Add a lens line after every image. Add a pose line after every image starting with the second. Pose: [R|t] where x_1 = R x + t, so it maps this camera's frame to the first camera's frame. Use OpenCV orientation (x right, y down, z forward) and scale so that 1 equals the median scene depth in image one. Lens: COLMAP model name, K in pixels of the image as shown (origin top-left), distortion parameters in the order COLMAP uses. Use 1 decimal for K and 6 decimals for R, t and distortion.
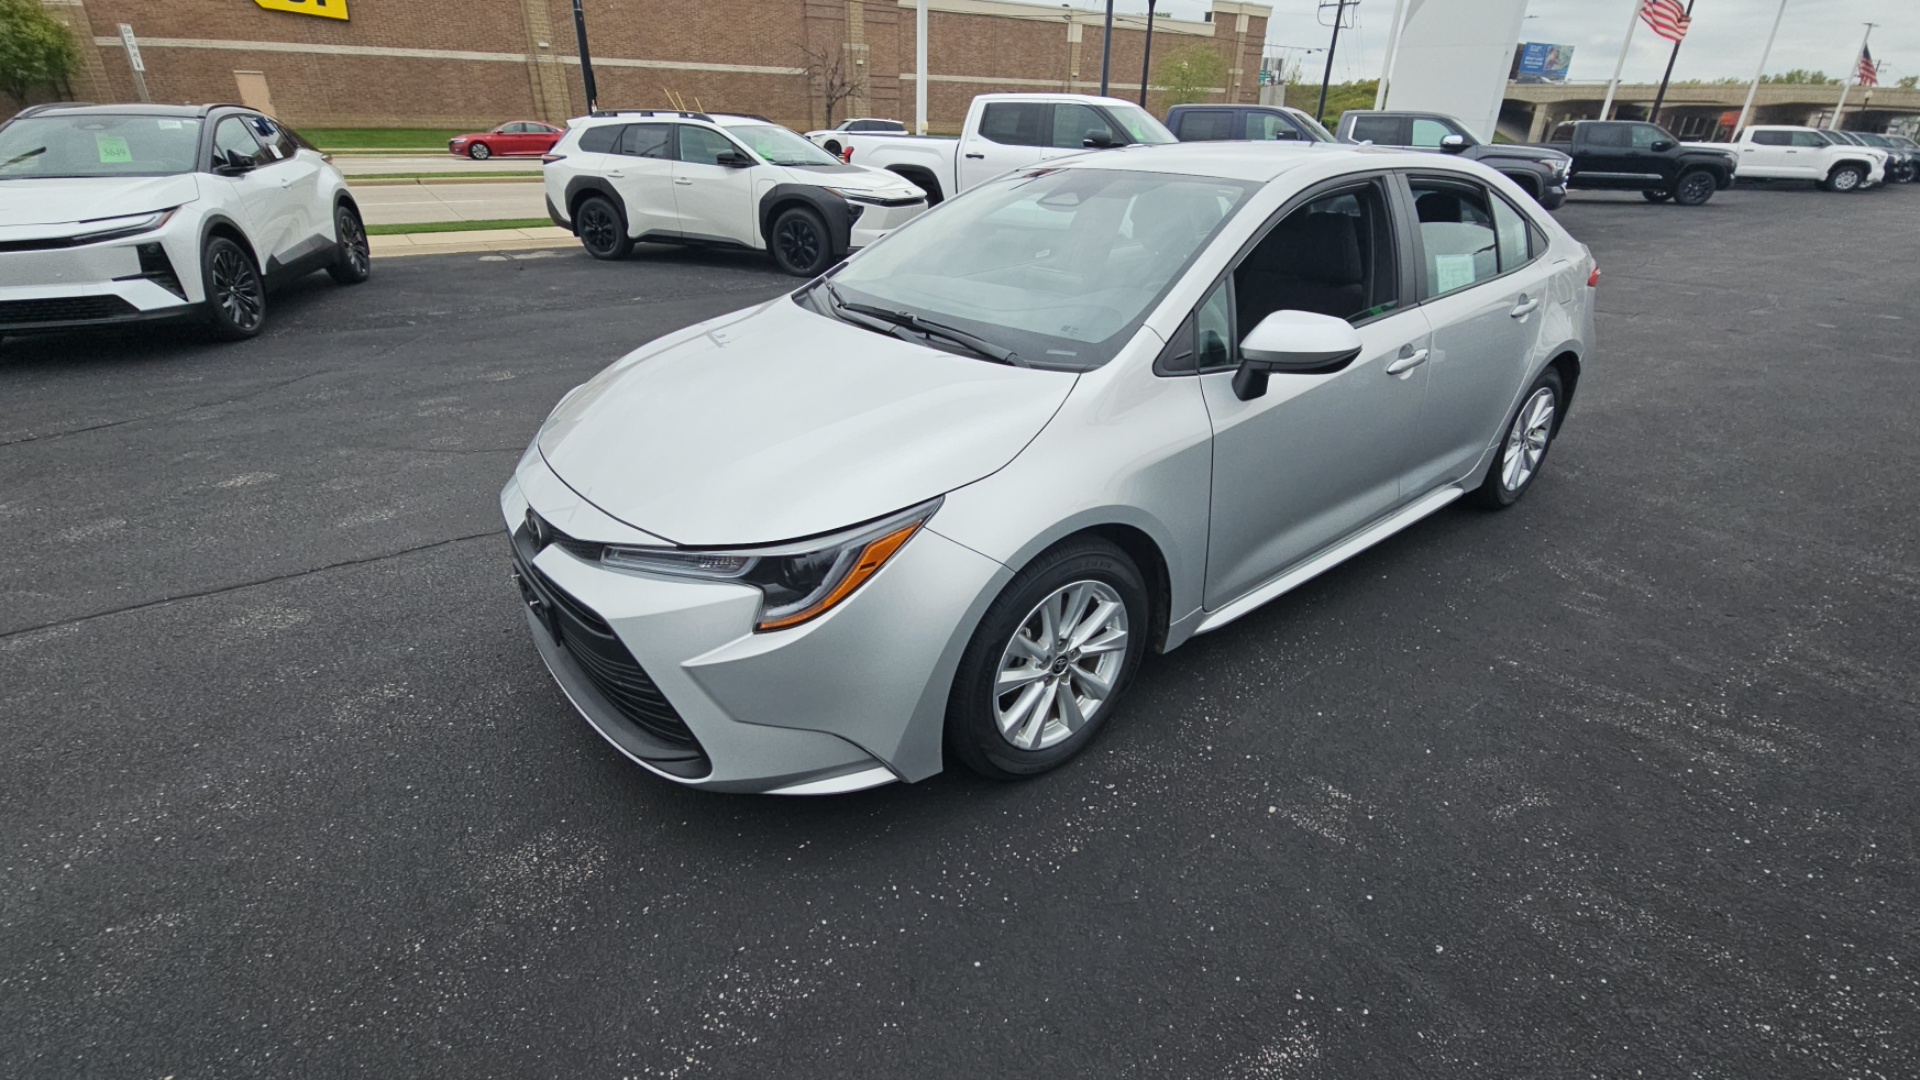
lens RADIAL K [[854.8, 0, 979.8], [0, 854.8, 549.1], [0, 0, 1]] dist [0.009809, -0.007249]
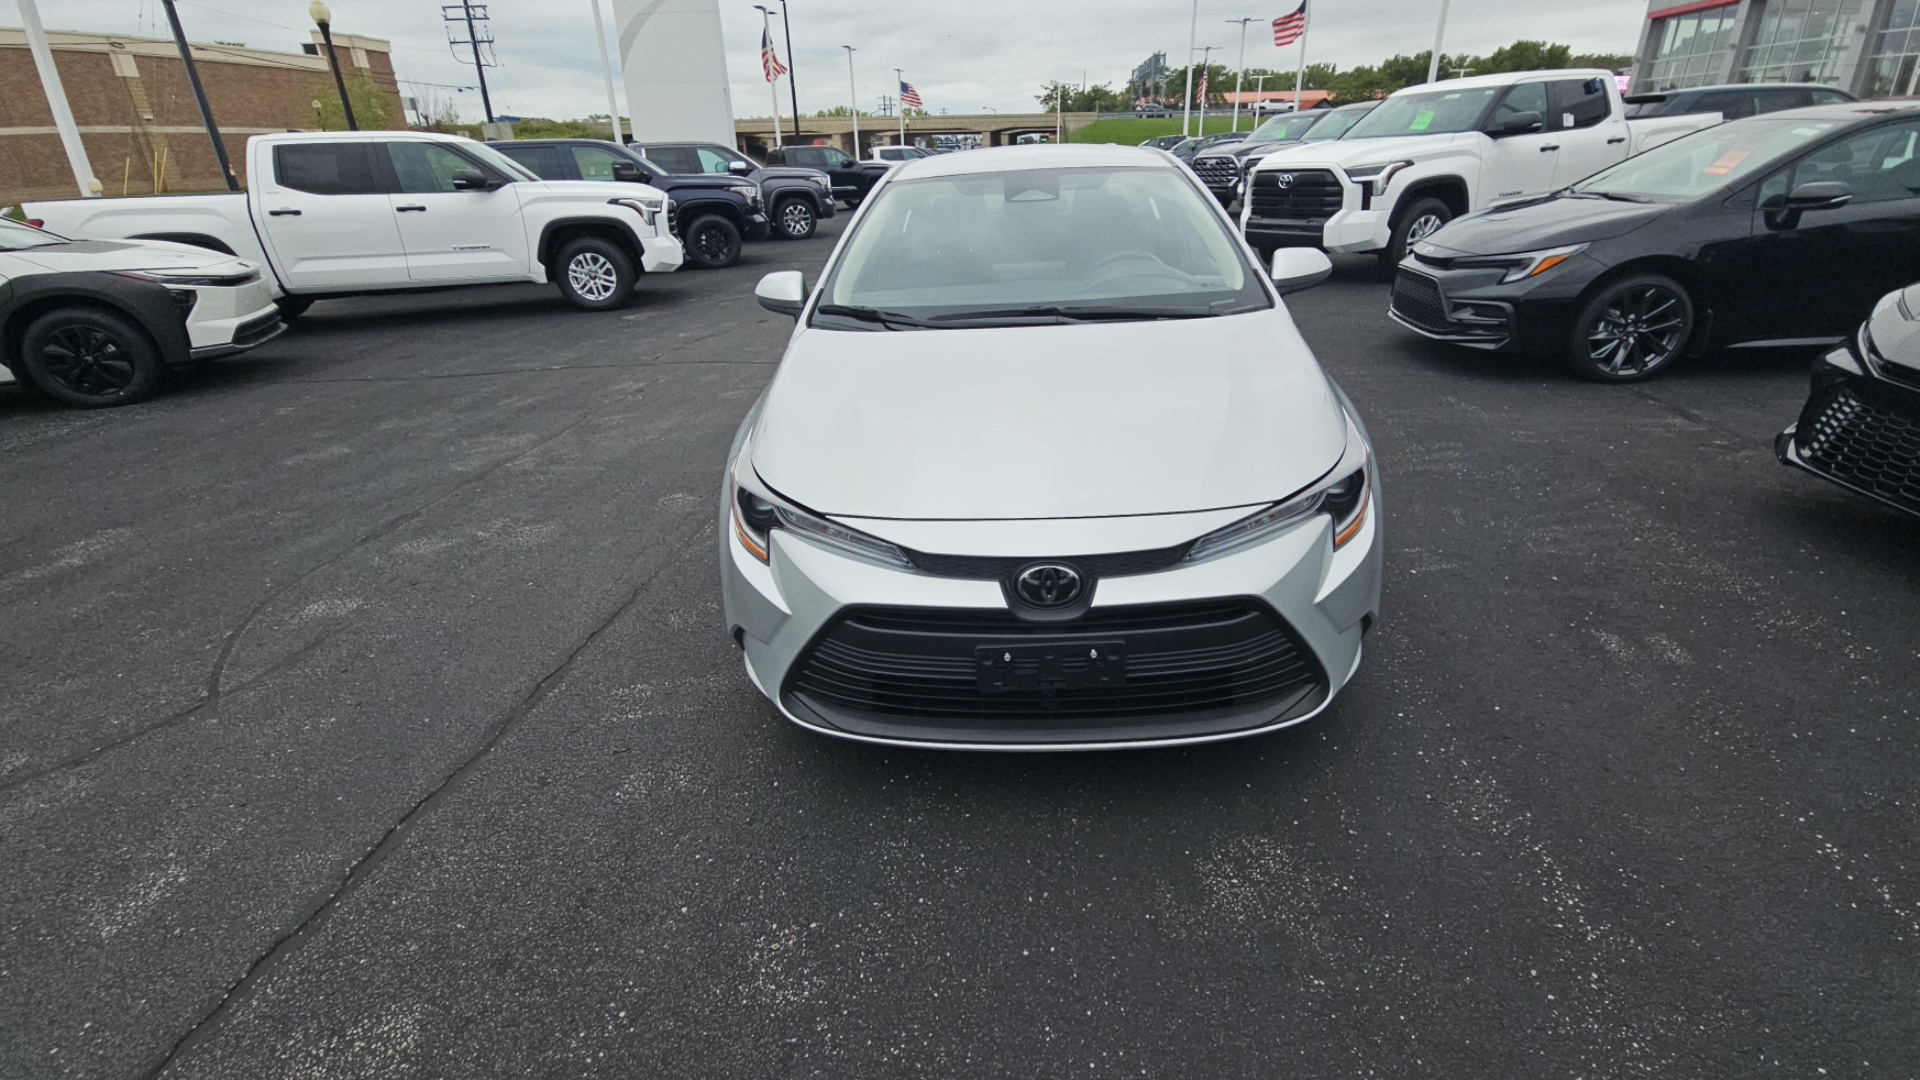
lens RADIAL K [[854.8, 0, 983.6], [0, 854.8, 550.1], [0, 0, 1]] dist [0.009809, -0.007249]
pose [[0.660618, -0.350041, 0.664120, -0.221996], [0.372865, 0.920802, 0.114433, -0.034973], [-0.651579, 0.172031, 0.738817, 0.076397]]
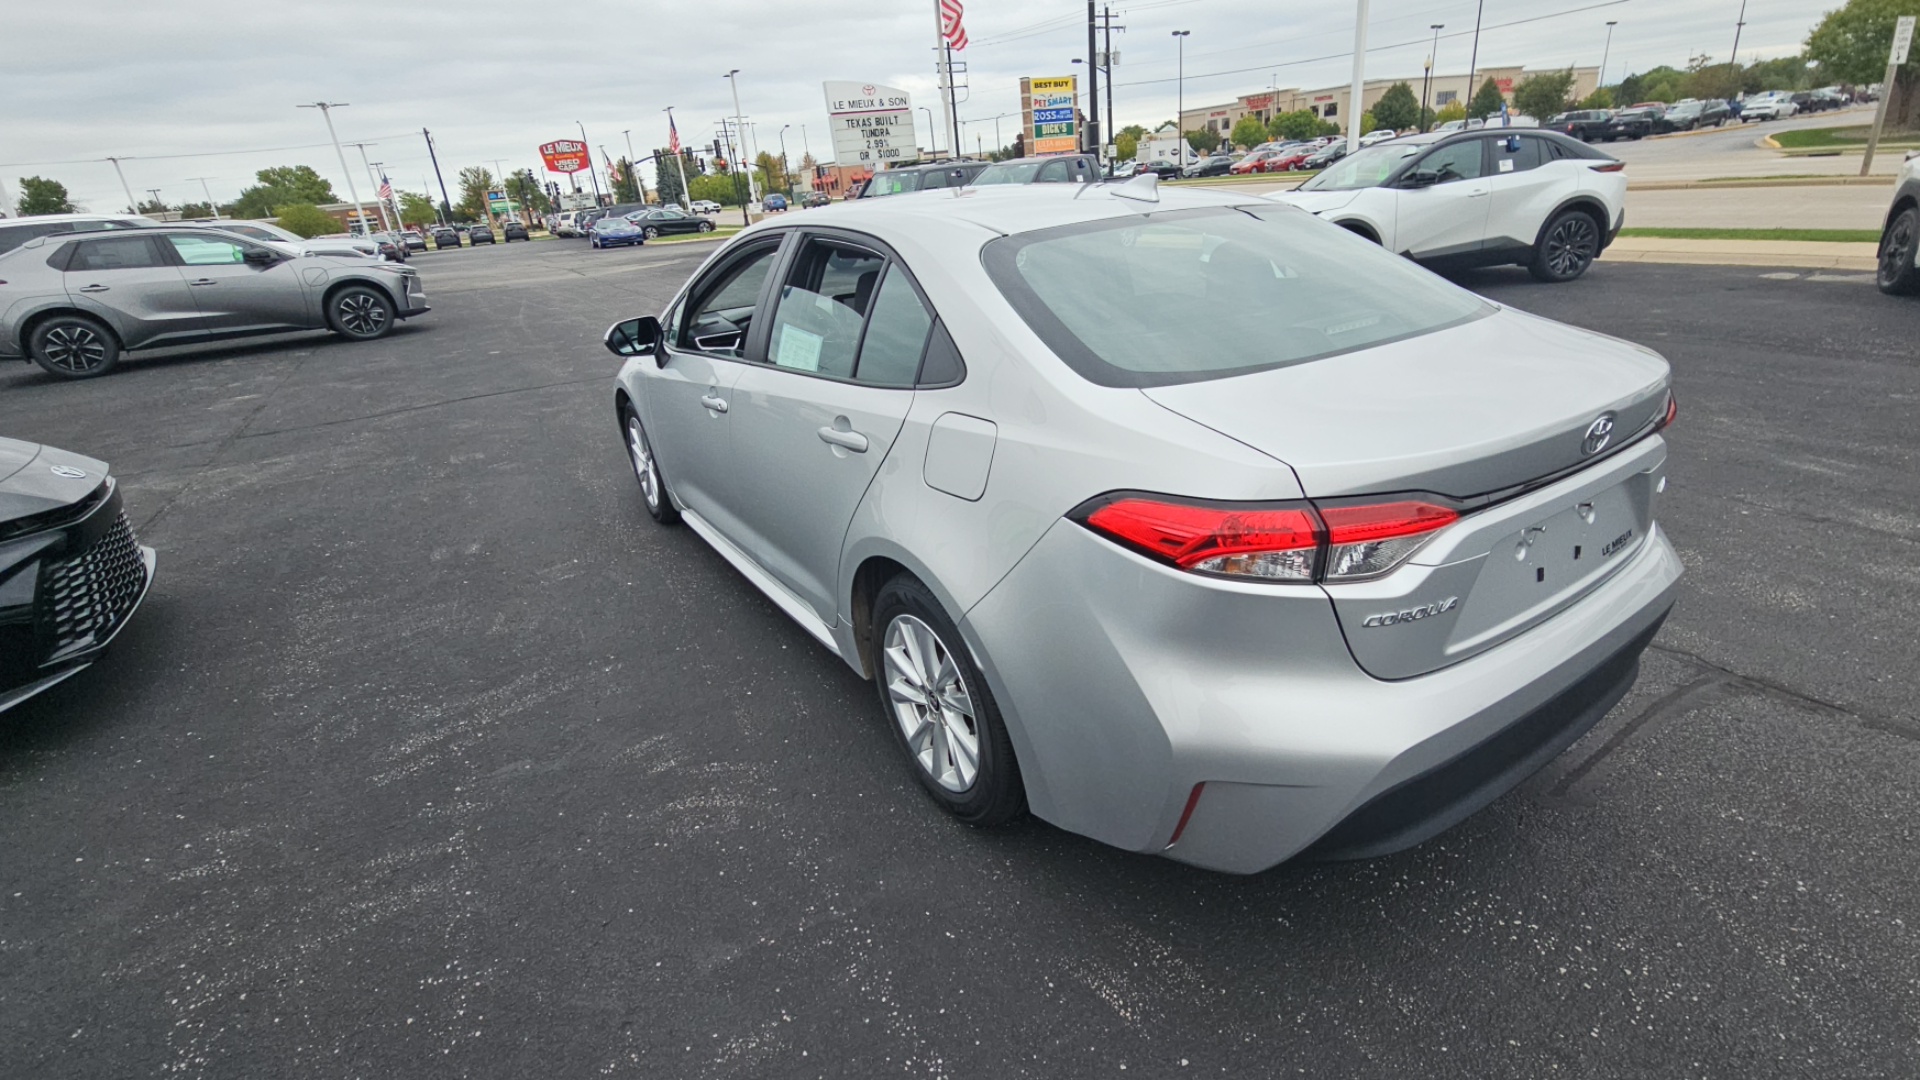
lens RADIAL K [[854.8, 0, 981.0], [0, 854.8, 547.9], [0, 0, 1]] dist [0.009809, -0.007249]
pose [[-0.095399, 0.386962, -0.917147, 0.392935], [-0.373941, 0.839939, 0.393282, -0.158364], [0.922533, 0.380478, 0.064572, 0.336068]]
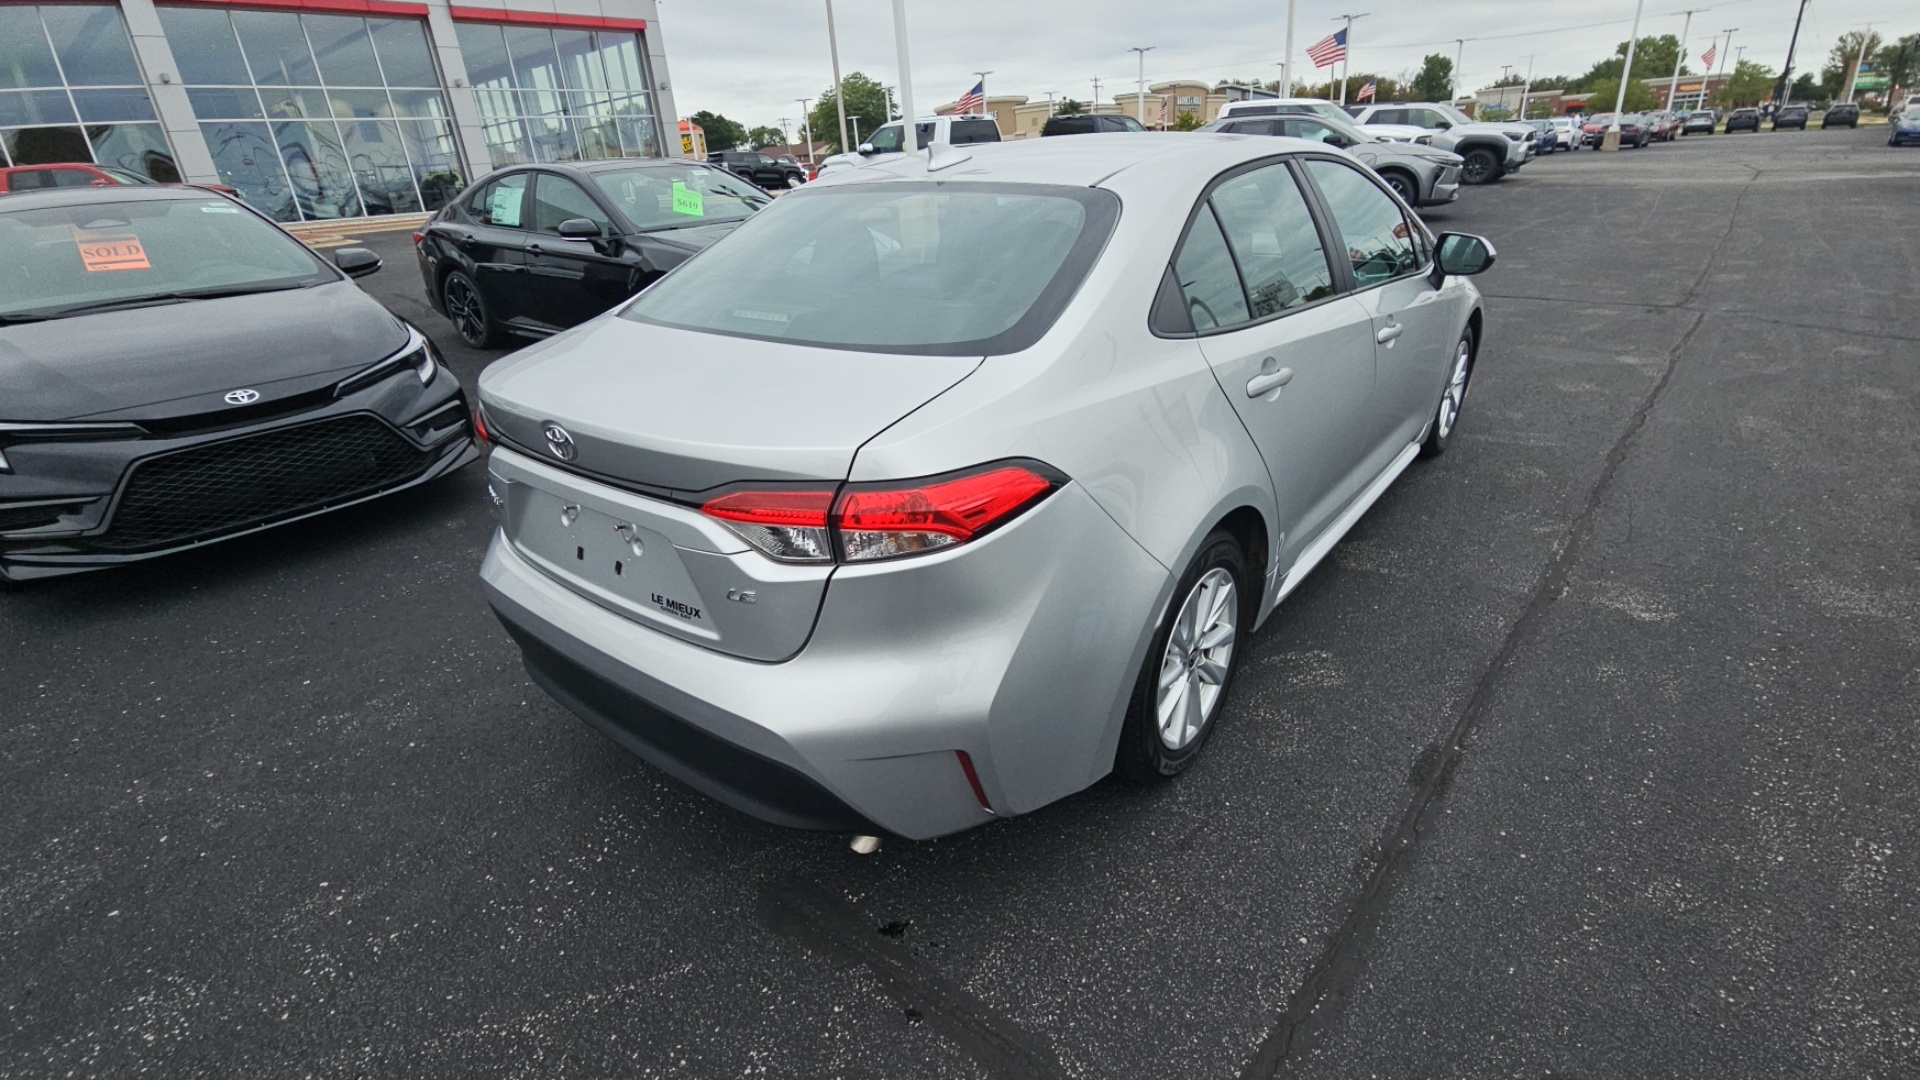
lens RADIAL K [[854.8, 0, 978.5], [0, 854.8, 540.8], [0, 0, 1]] dist [0.009809, -0.007249]
pose [[-0.972151, 0.133032, -0.192938, 0.203070], [-0.063465, 0.643064, 0.763178, -0.266304], [0.225598, 0.754169, -0.616712, 0.557750]]
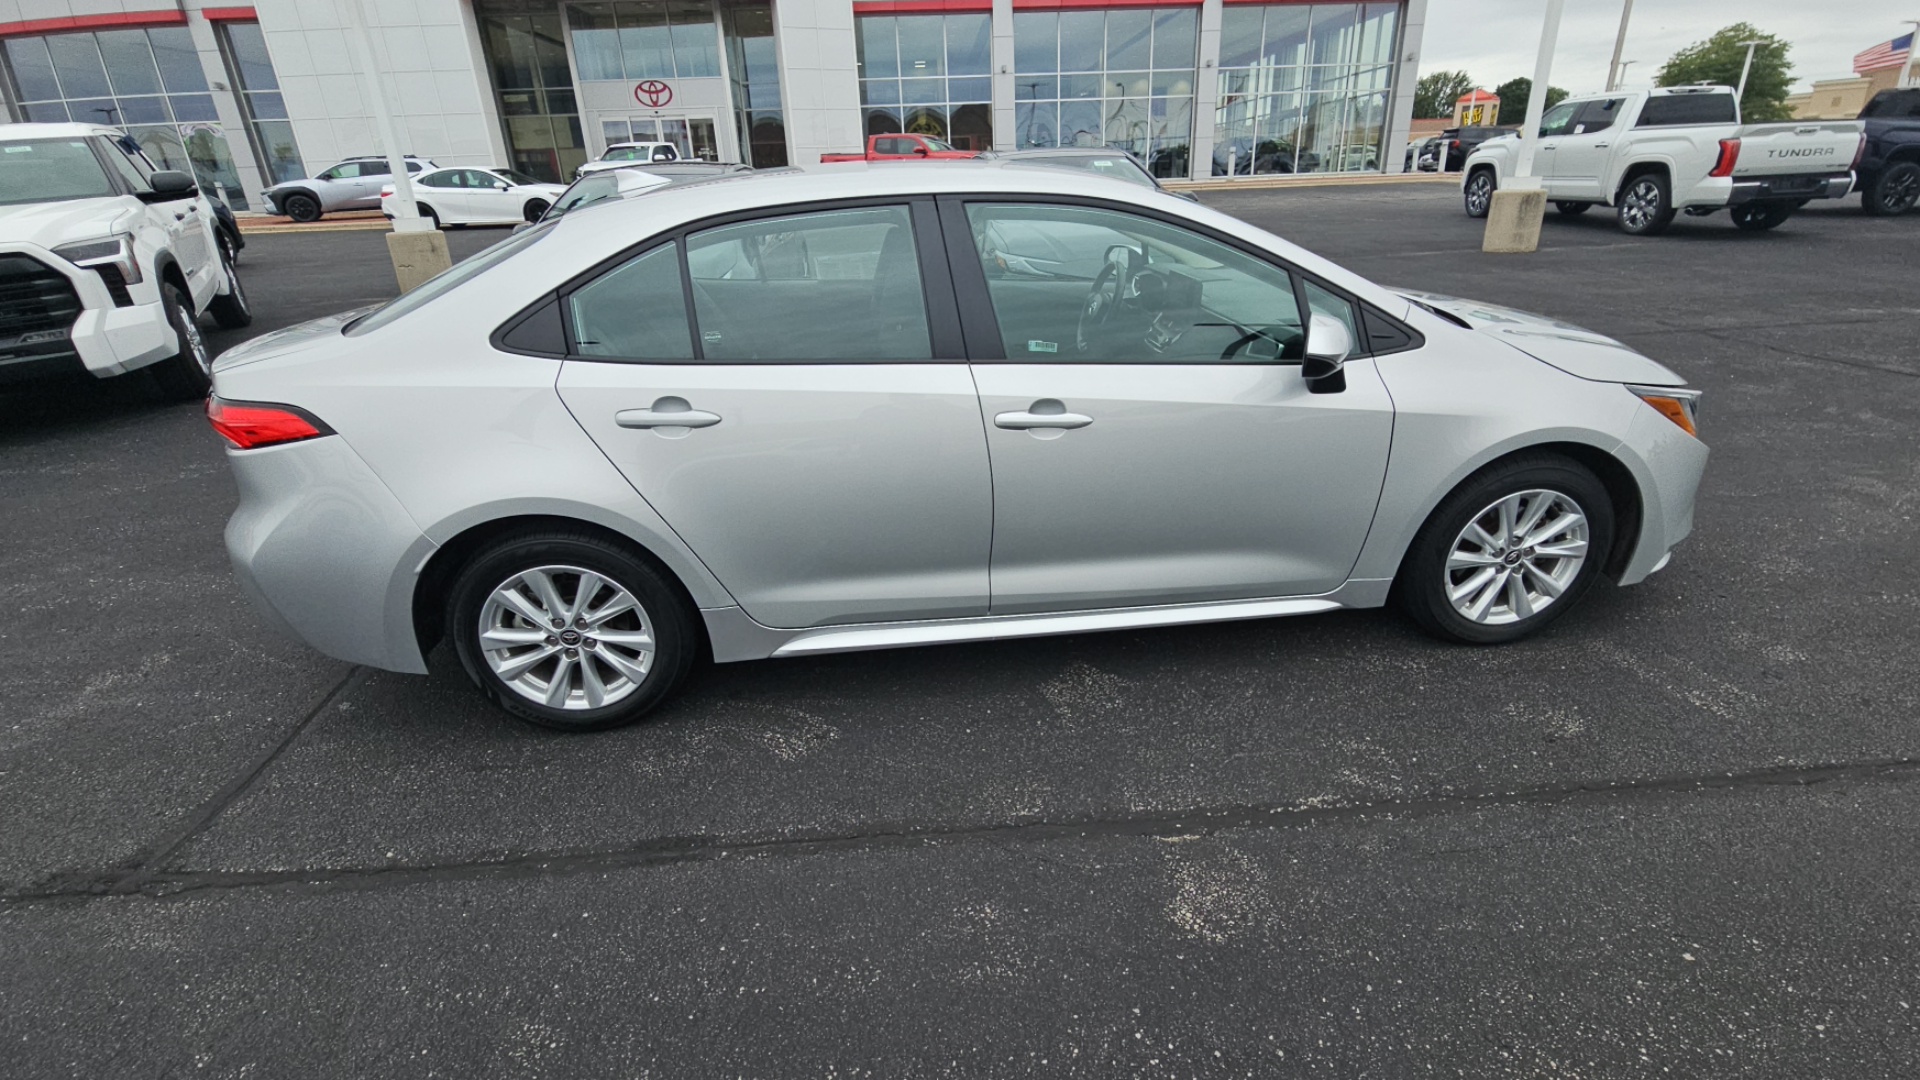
lens RADIAL K [[854.8, 0, 979.4], [0, 854.8, 542.4], [0, 0, 1]] dist [0.009809, -0.007249]
pose [[-0.845683, -0.202413, 0.493810, -0.076935], [0.256783, 0.656812, 0.708986, -0.249282], [-0.467848, 0.726380, -0.503478, 0.512000]]
